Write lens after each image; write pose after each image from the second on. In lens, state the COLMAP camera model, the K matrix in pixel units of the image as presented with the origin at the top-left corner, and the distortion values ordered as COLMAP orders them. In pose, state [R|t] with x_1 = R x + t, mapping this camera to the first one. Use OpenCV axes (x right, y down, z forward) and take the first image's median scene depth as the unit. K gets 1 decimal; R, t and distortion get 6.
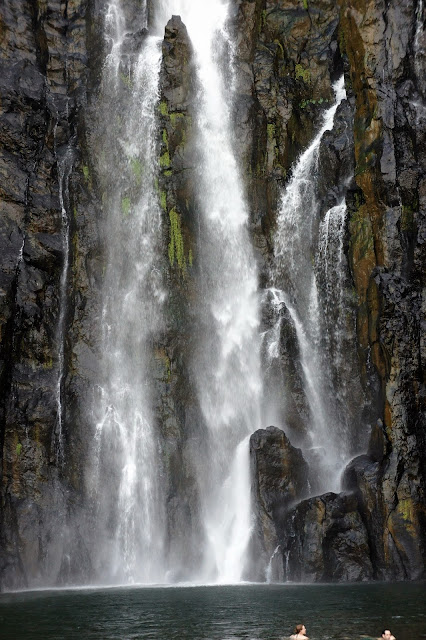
lens RADIAL K [[1452.2, 0, 213.0], [0, 1452.2, 320.0], [0, 0, 1]] dist [0.285183, 0.507436]
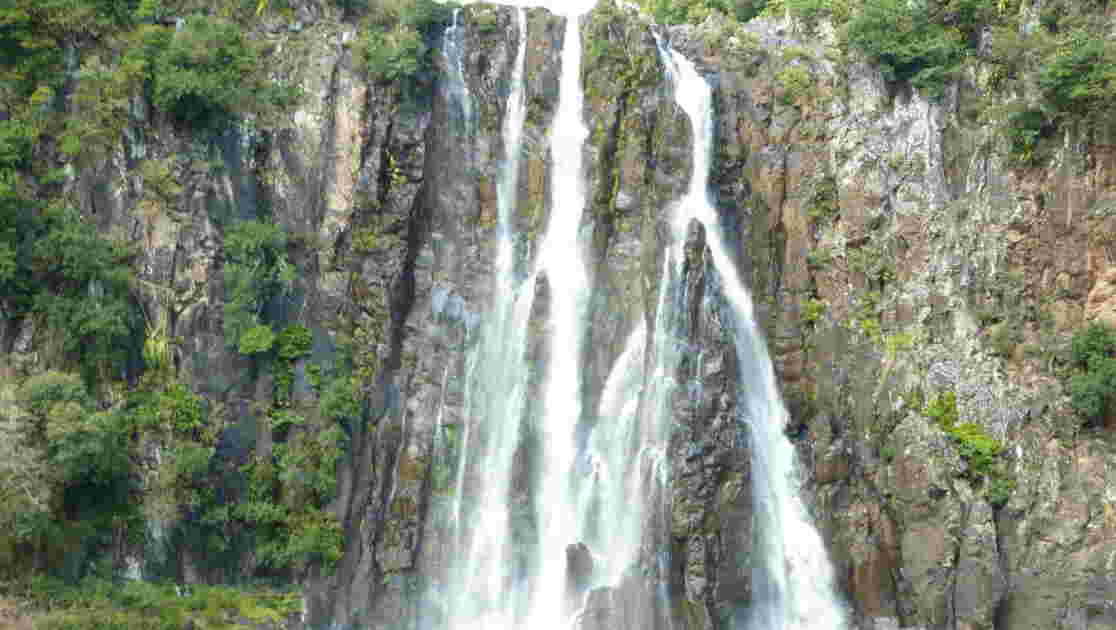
lens RADIAL K [[1707.2, 0, 558.0], [0, 1707.2, 315.0], [0, 0, 1]] dist [-0.021218, -0.097326]
pose [[0.988300, 0.025884, -0.150313, 0.259883], [-0.025555, 0.999665, 0.004120, -0.163883], [0.150369, -0.000231, 0.988630, -0.773797]]
